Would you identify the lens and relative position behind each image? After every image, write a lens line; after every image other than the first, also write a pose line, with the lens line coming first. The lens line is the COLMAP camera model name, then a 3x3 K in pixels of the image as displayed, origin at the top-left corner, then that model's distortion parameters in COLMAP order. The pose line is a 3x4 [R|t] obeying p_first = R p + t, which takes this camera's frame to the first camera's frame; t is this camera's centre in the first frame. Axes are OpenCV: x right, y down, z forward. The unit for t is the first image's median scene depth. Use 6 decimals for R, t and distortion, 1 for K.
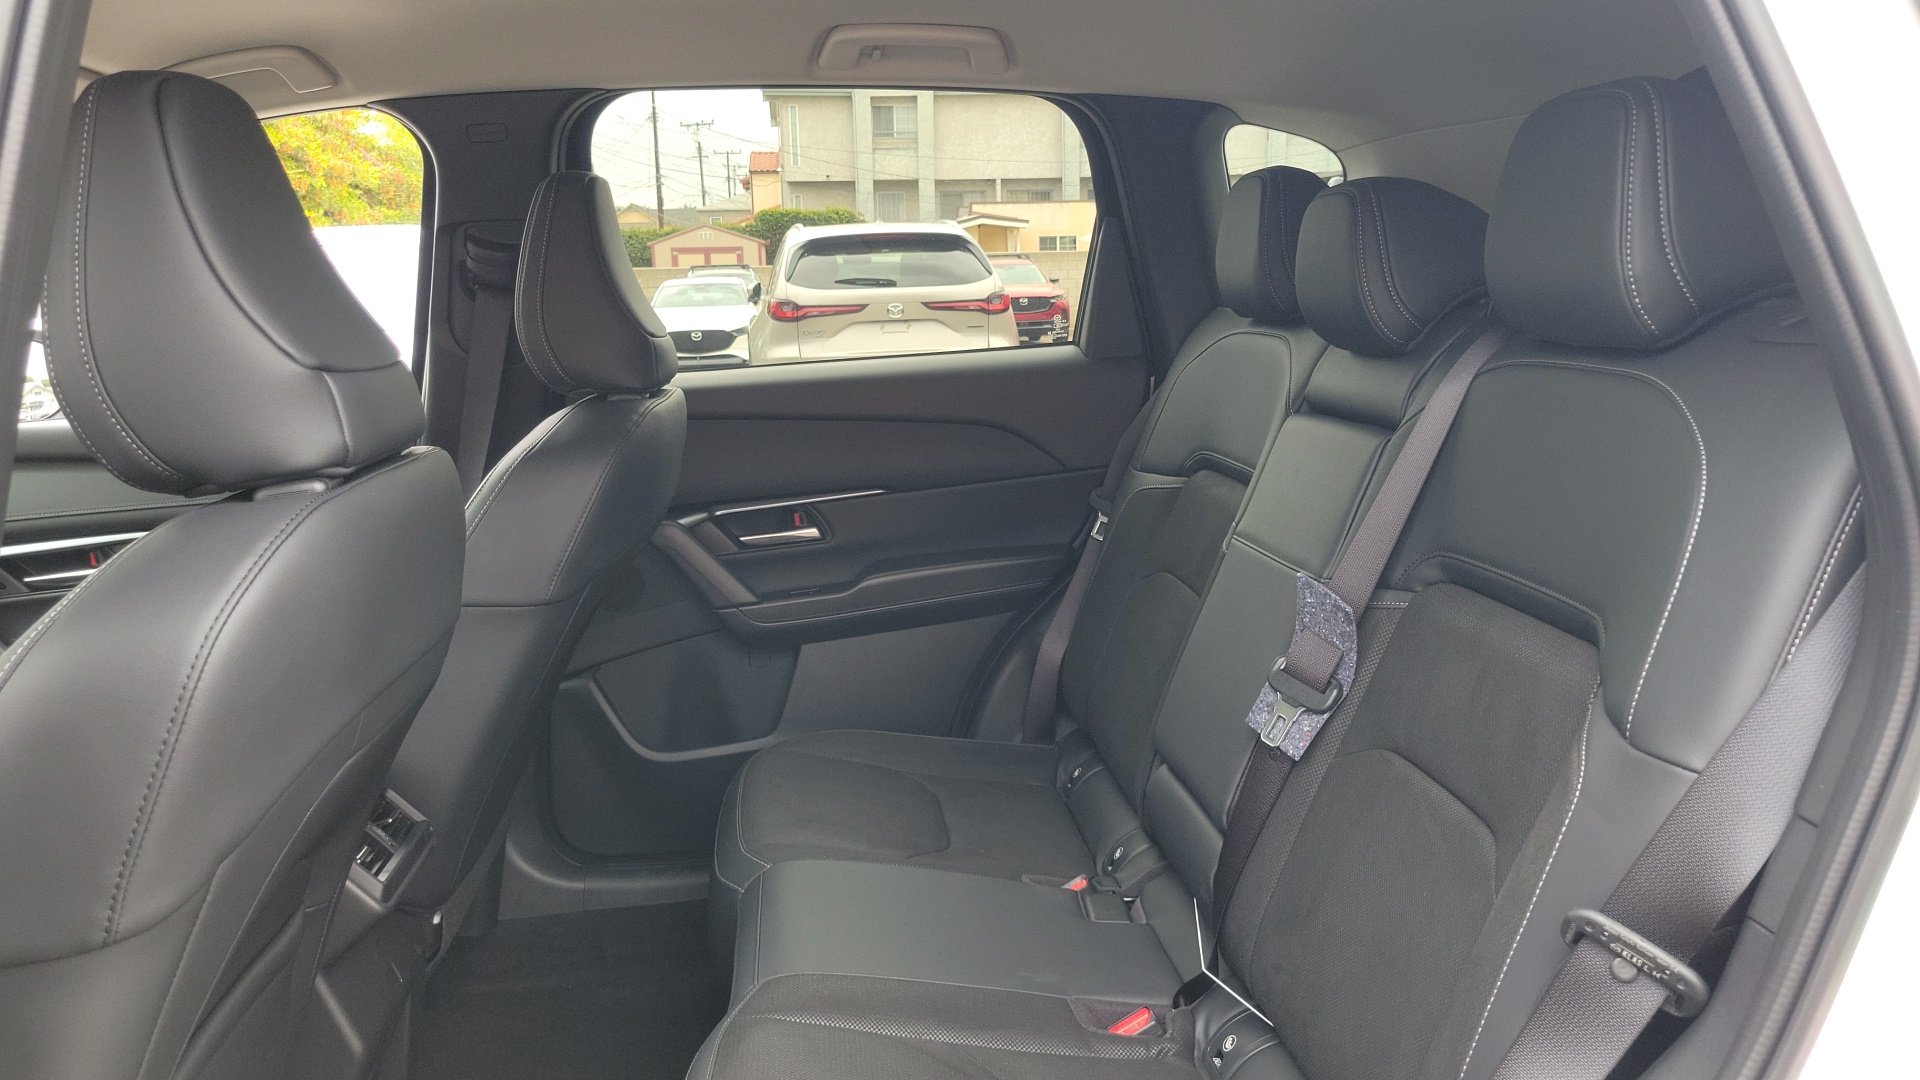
lens RADIAL K [[1451.0, 0, 981.8], [0, 1451.0, 571.7], [0, 0, 1]] dist [0.032522, -0.029471]
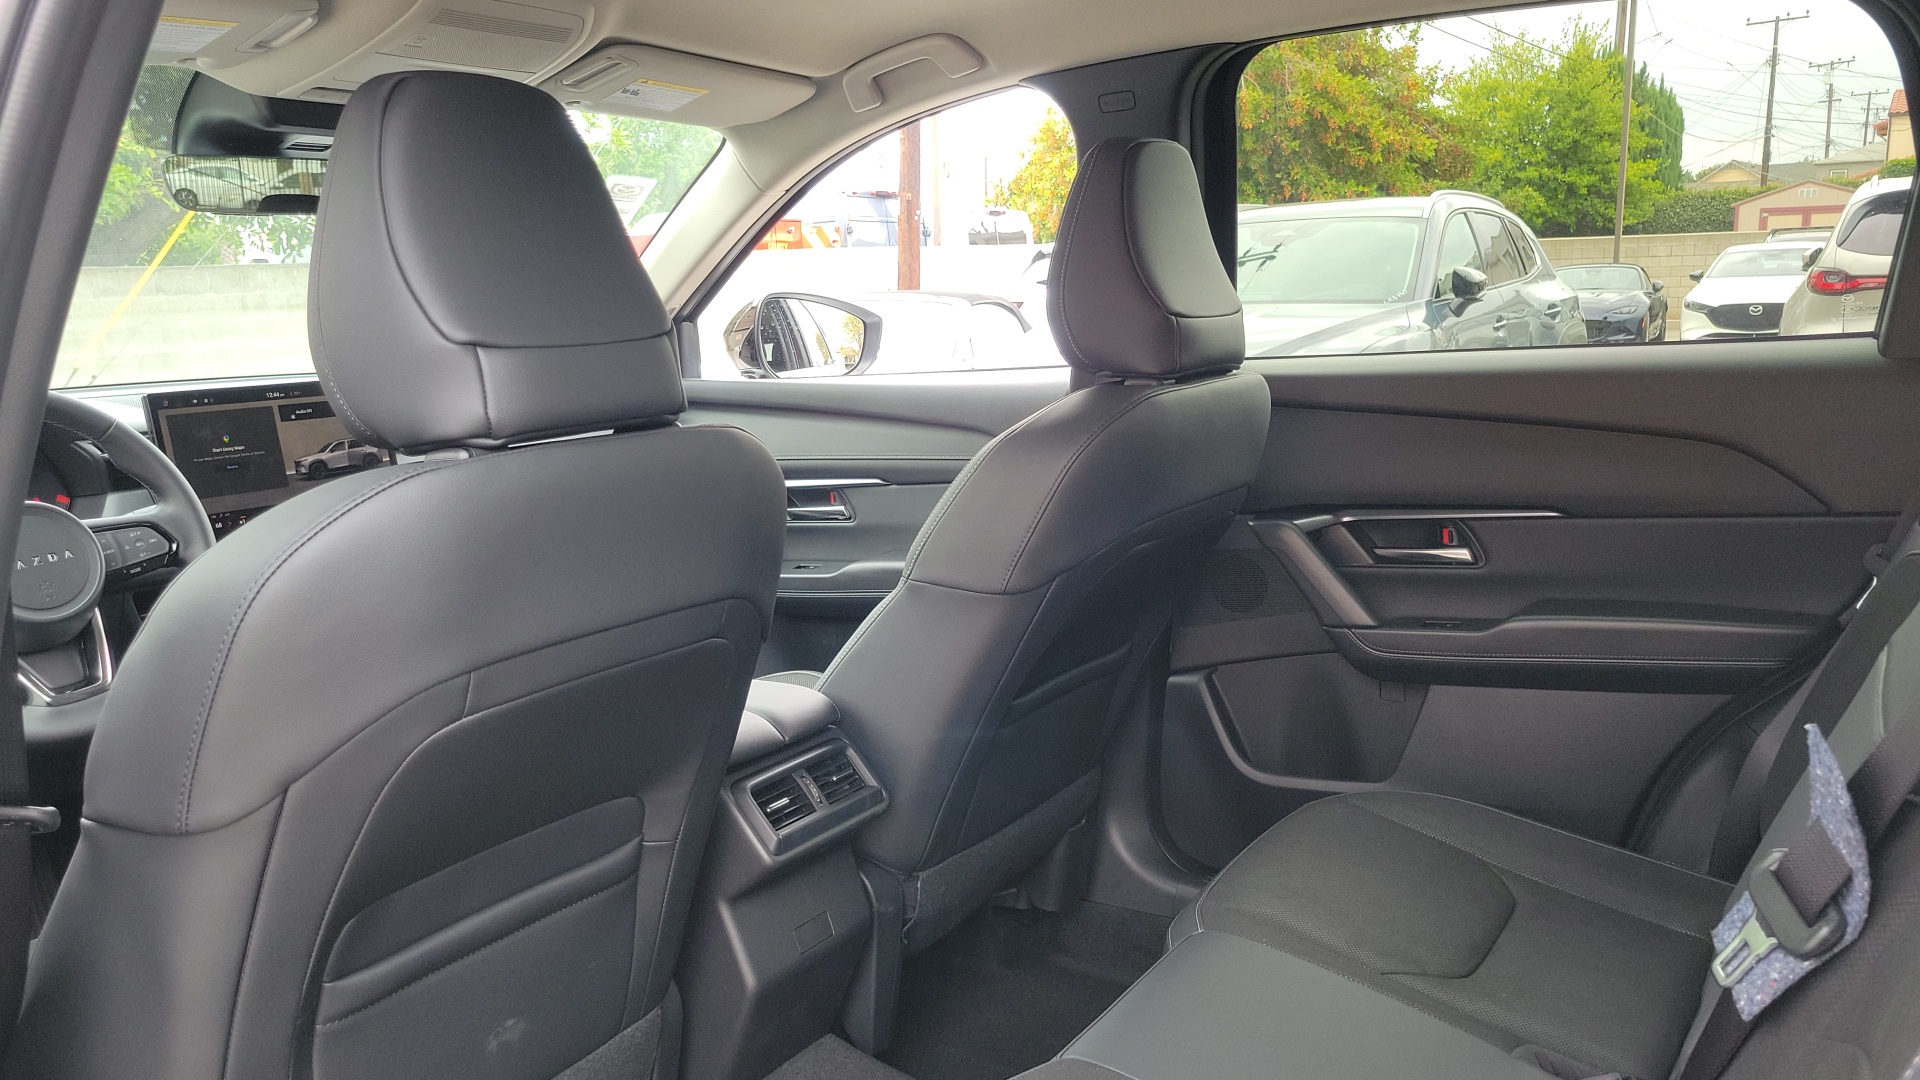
lens RADIAL K [[1451.0, 0, 940.9], [0, 1451.0, 550.1], [0, 0, 1]] dist [0.032522, -0.029471]
pose [[0.740376, 0.125281, -0.660415, 0.212608], [-0.121529, 0.991236, 0.051794, -0.036075], [0.661116, 0.041913, 0.749112, 0.181221]]
